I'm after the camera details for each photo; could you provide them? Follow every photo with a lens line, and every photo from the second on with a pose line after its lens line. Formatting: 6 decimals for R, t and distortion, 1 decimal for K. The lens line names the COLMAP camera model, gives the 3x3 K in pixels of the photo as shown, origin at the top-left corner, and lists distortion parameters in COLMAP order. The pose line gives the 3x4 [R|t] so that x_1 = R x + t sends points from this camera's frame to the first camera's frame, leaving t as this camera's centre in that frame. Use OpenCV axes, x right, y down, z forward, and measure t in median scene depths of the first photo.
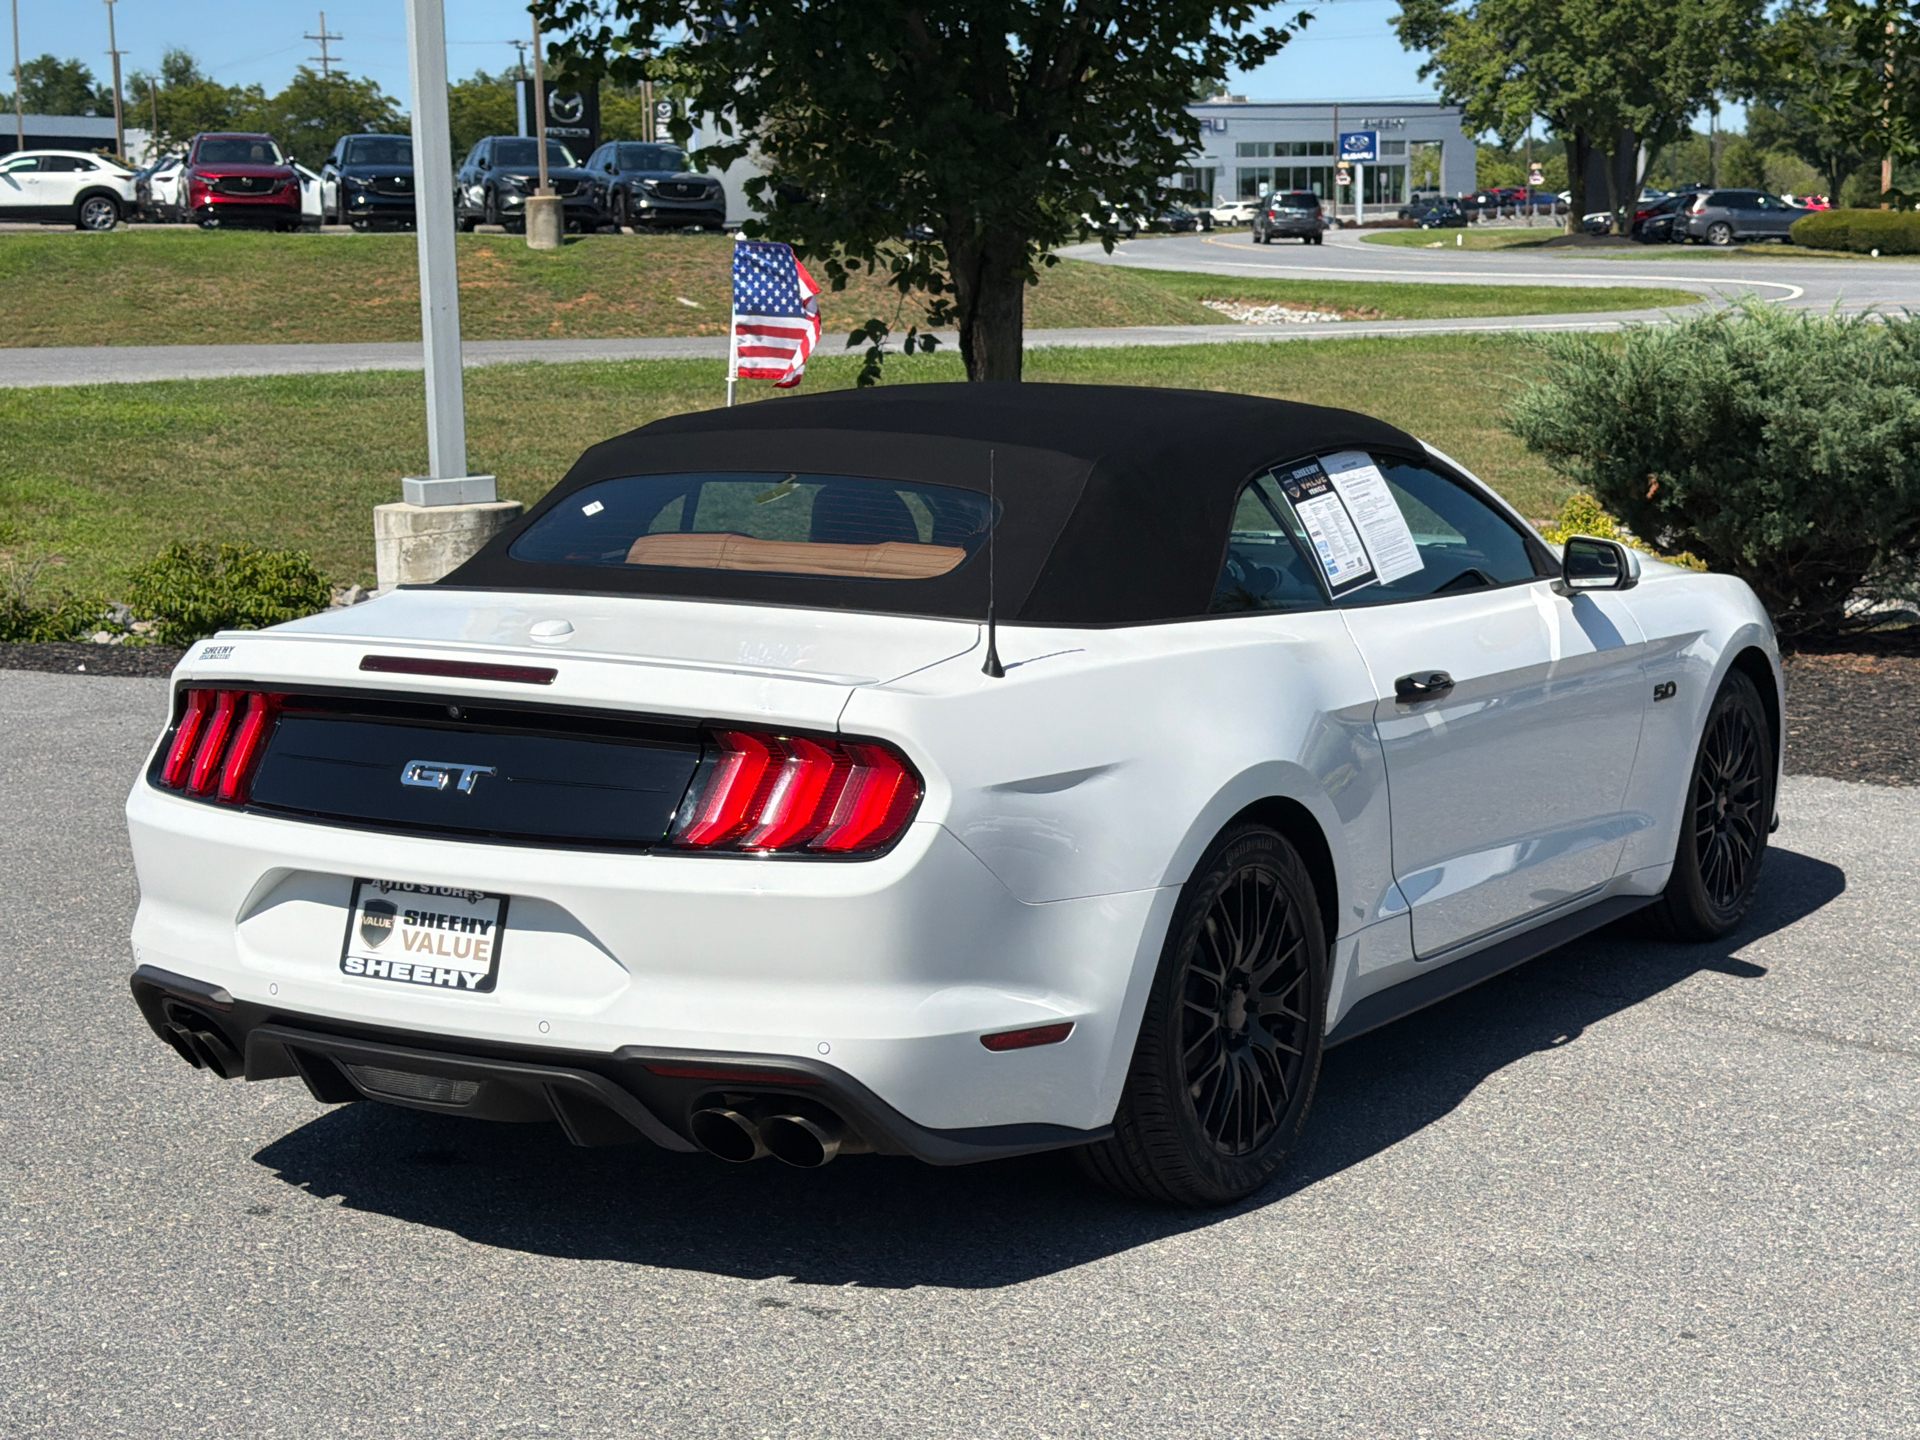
lens RADIAL K [[3012.9, 0, 882.1], [0, 3012.9, 695.4], [0, 0, 1]] dist [0.165500, 0.000000]
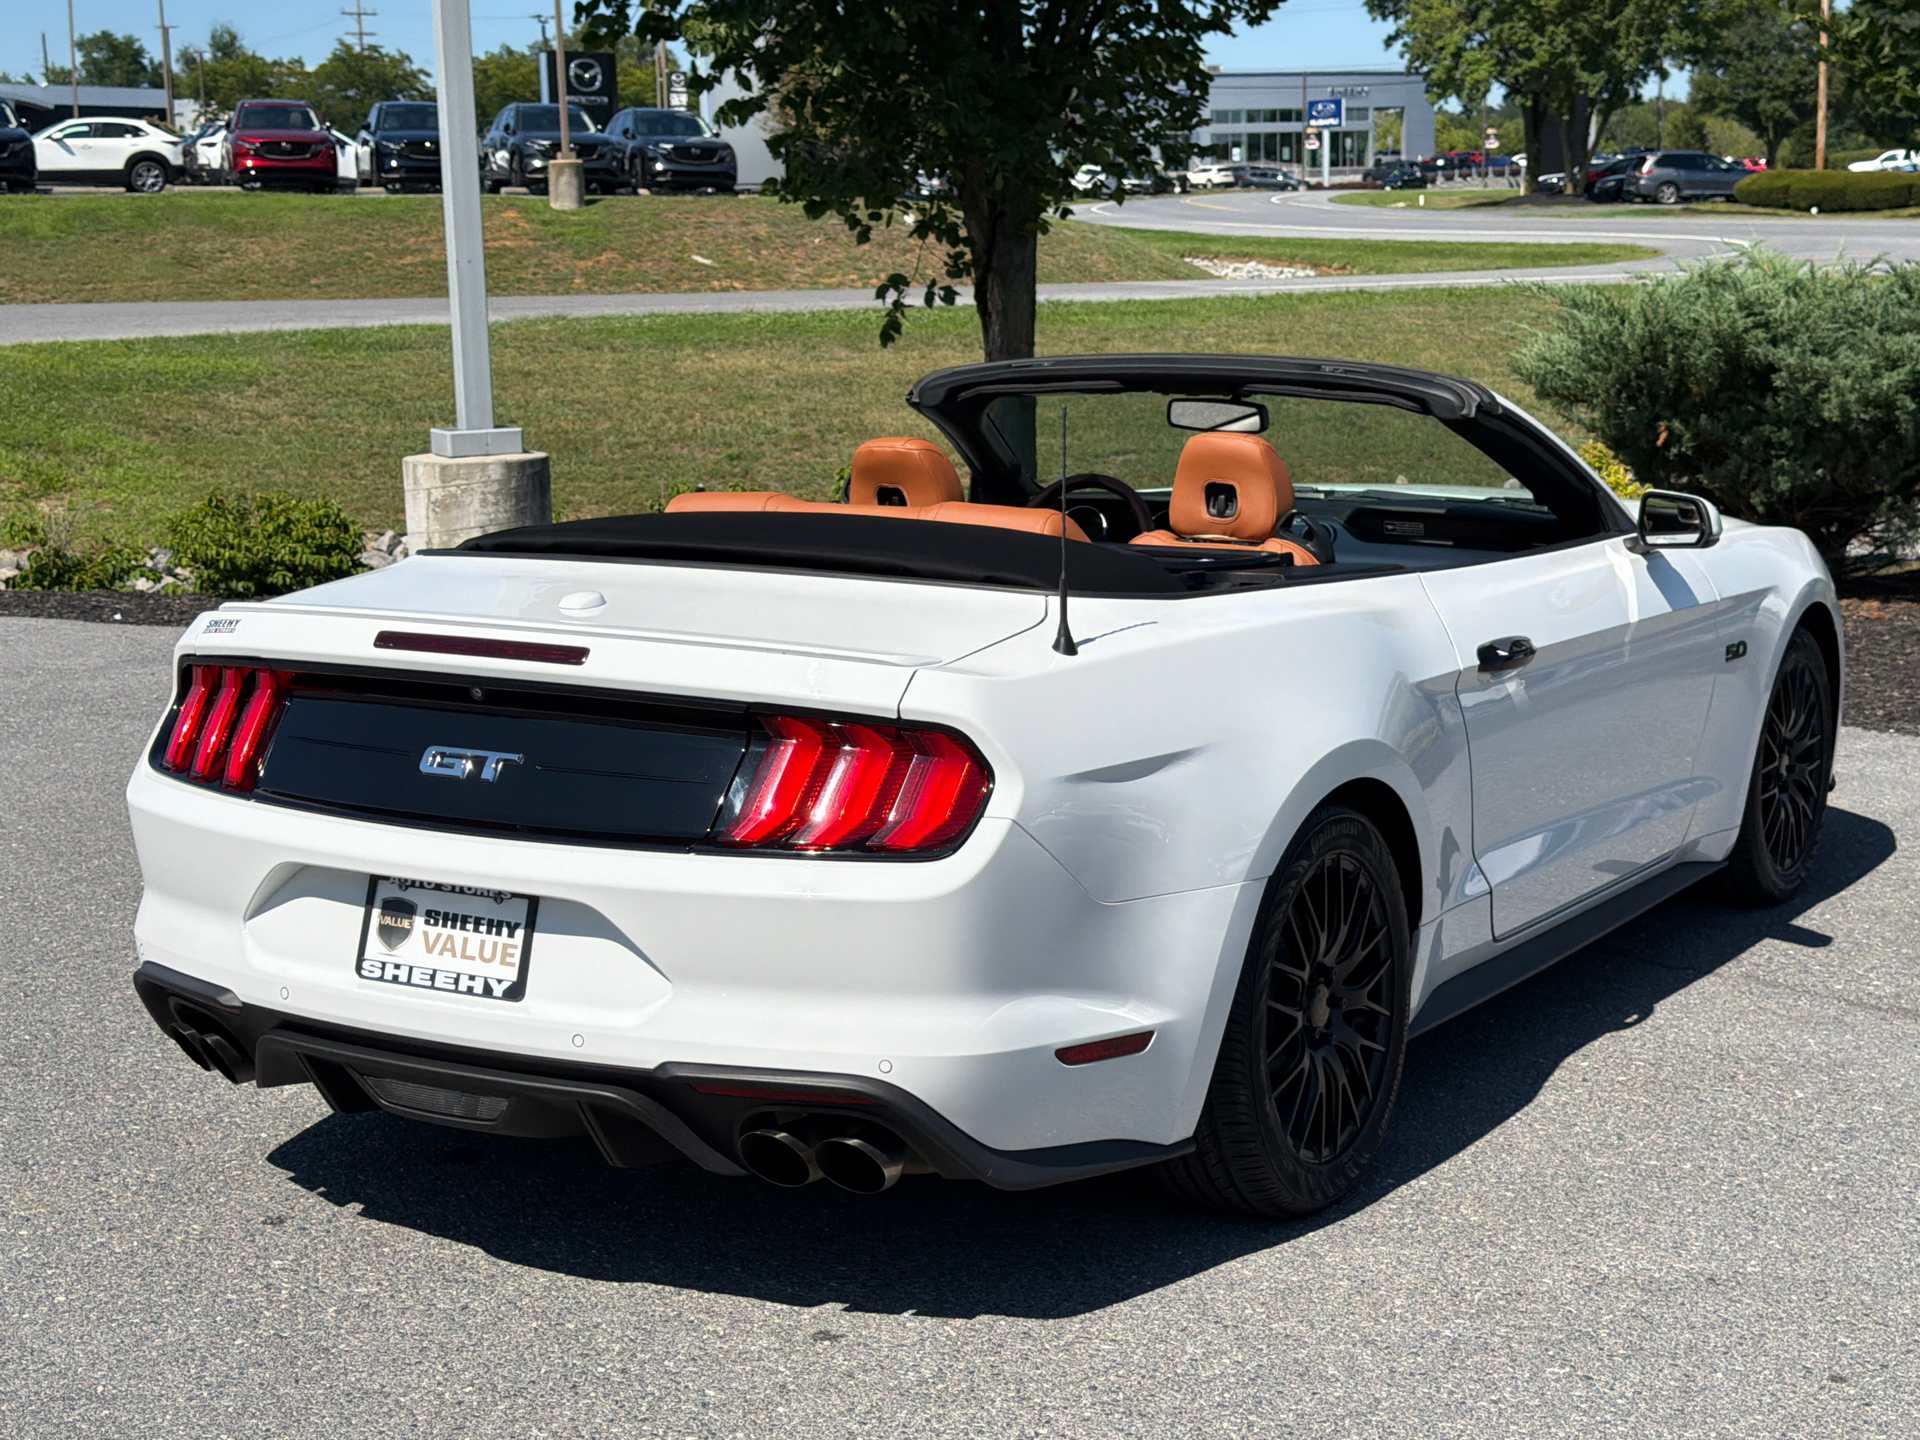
lens RADIAL K [[2798.7, 0, 894.8], [0, 2798.7, 719.0], [0, 0, 1]] dist [0.141357, 0.000000]
pose [[0.999988, -0.003046, 0.003949, -0.017250], [0.002916, 0.999467, 0.032528, -0.013428], [-0.004046, -0.032516, 0.999463, 0.139839]]
